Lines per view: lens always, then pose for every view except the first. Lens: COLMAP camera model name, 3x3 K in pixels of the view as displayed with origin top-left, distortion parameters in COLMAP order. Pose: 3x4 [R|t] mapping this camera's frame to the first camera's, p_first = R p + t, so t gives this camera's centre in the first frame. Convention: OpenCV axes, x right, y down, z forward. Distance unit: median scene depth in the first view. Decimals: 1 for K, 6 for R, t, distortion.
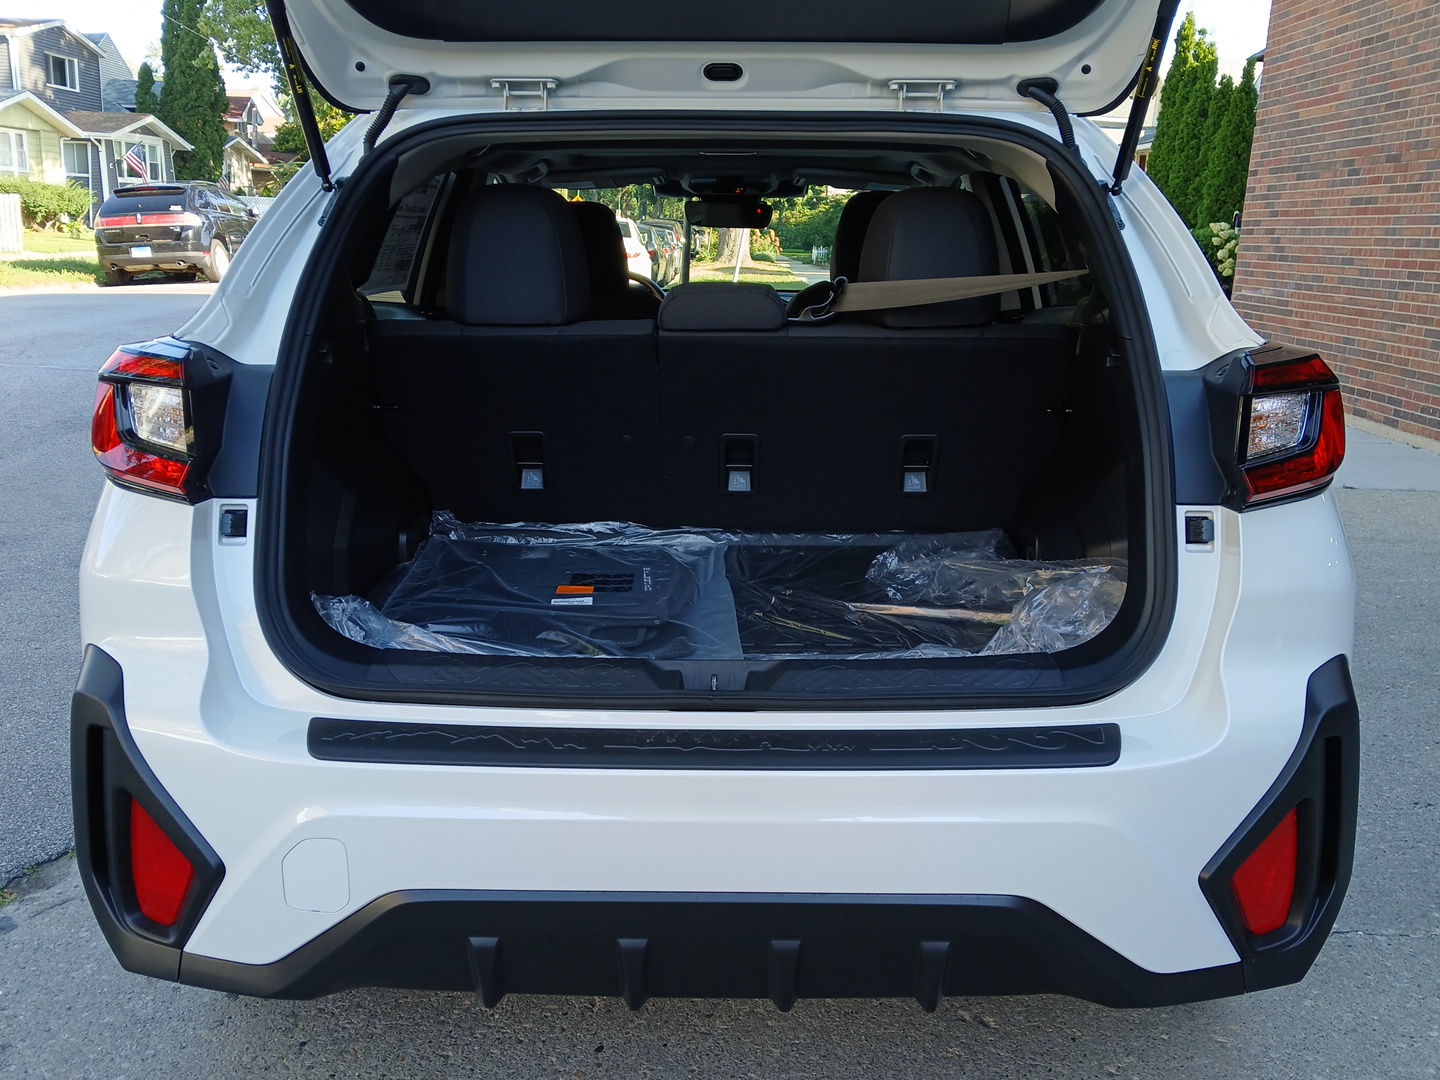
lens RADIAL K [[1266.6, 0, 716.4], [0, 1266.6, 559.0], [0, 0, 1]] dist [-0.011445, -0.022487]
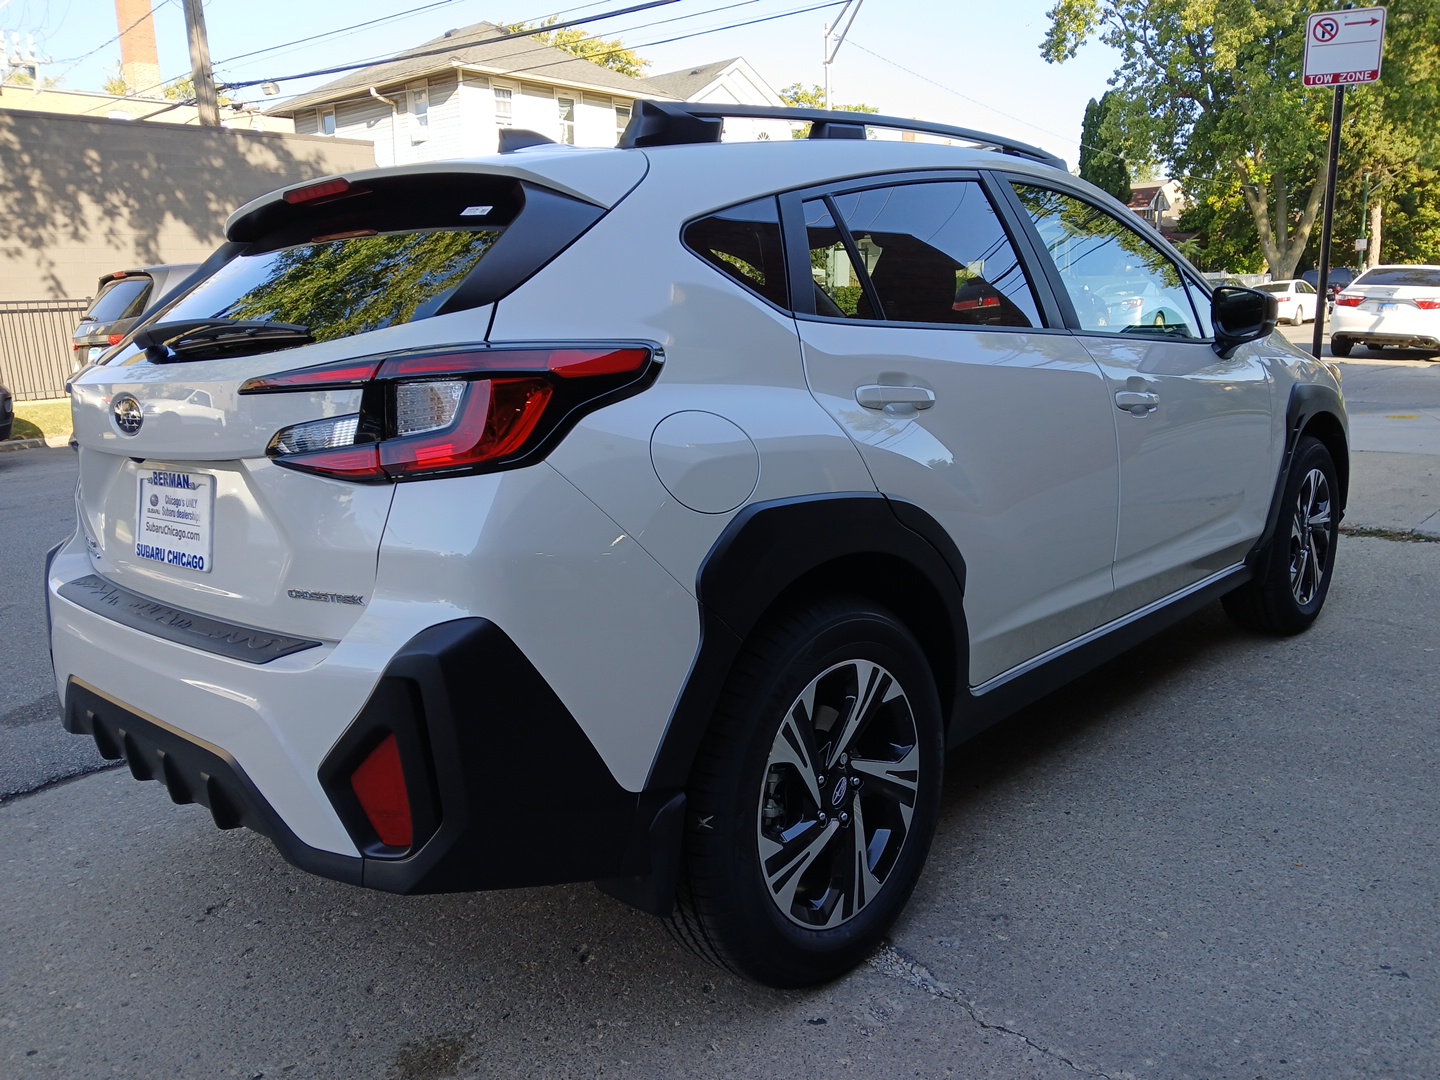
lens RADIAL K [[1151.1, 0, 738.5], [0, 1151.1, 541.5], [0, 0, 1]] dist [0.000347, -0.030287]
pose [[0.729230, 0.081943, -0.679345, 0.249637], [-0.118584, 0.992916, -0.007526, -0.002137], [0.673915, 0.086047, 0.733781, 0.078536]]
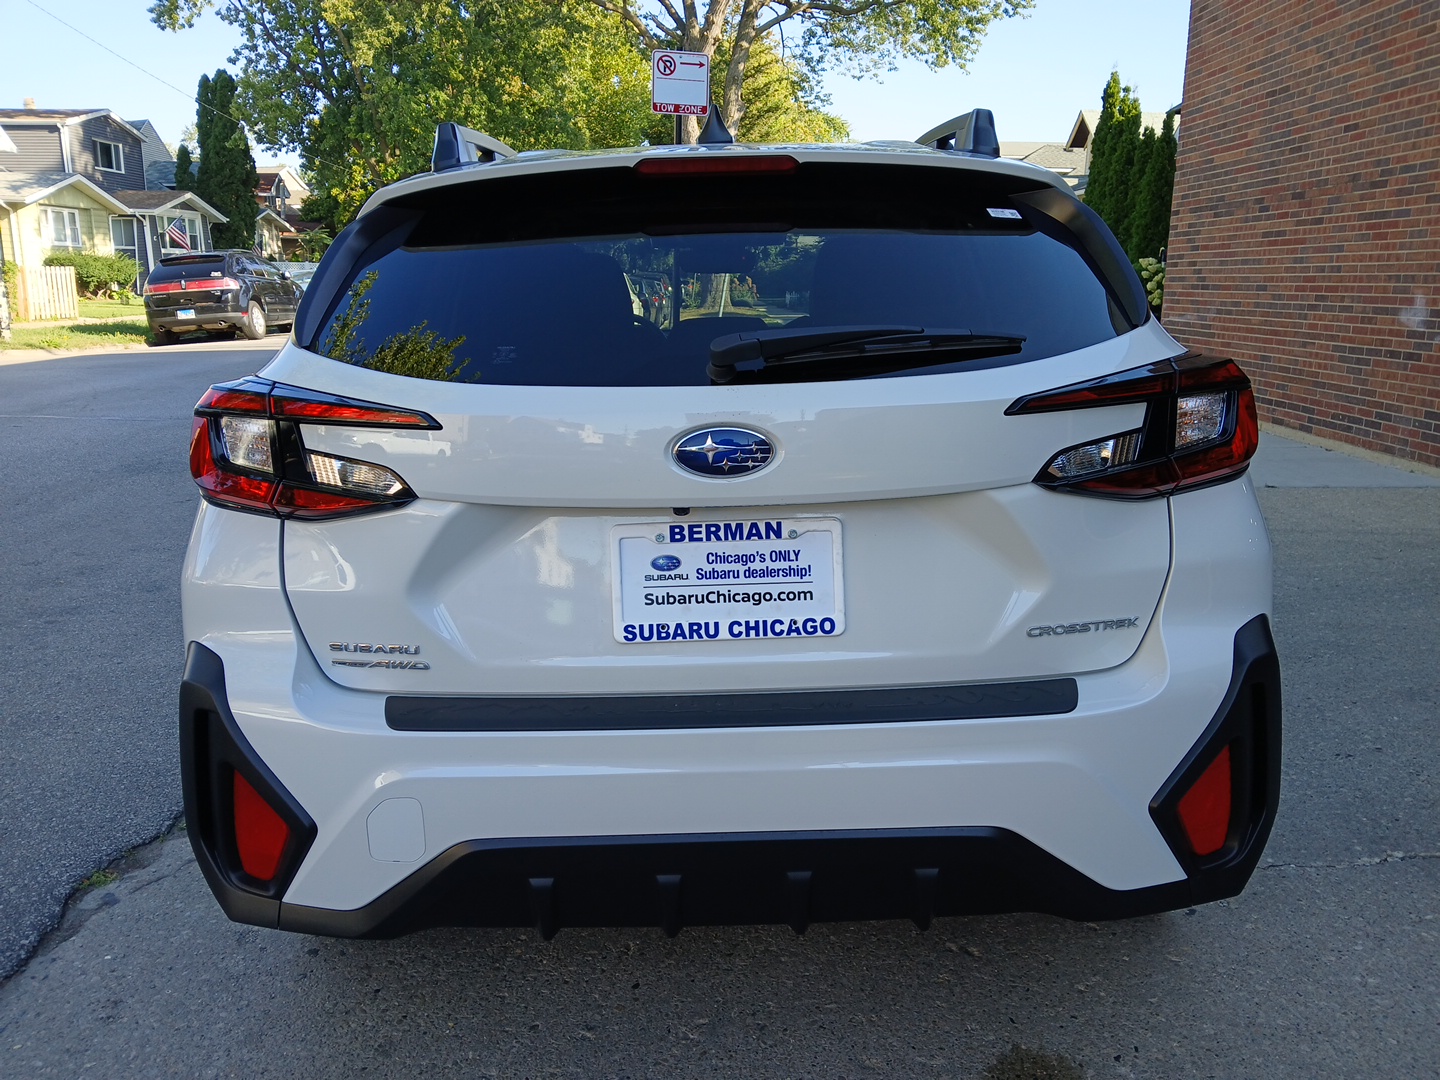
lens RADIAL K [[1137.6, 0, 720.3], [0, 1137.6, 558.3], [0, 0, 1]] dist [0.008352, -0.052429]
pose [[0.999363, -0.034022, 0.010732, -0.003507], [0.034173, 0.999315, -0.014180, 0.004231], [-0.010242, 0.014538, 0.999842, -0.010271]]
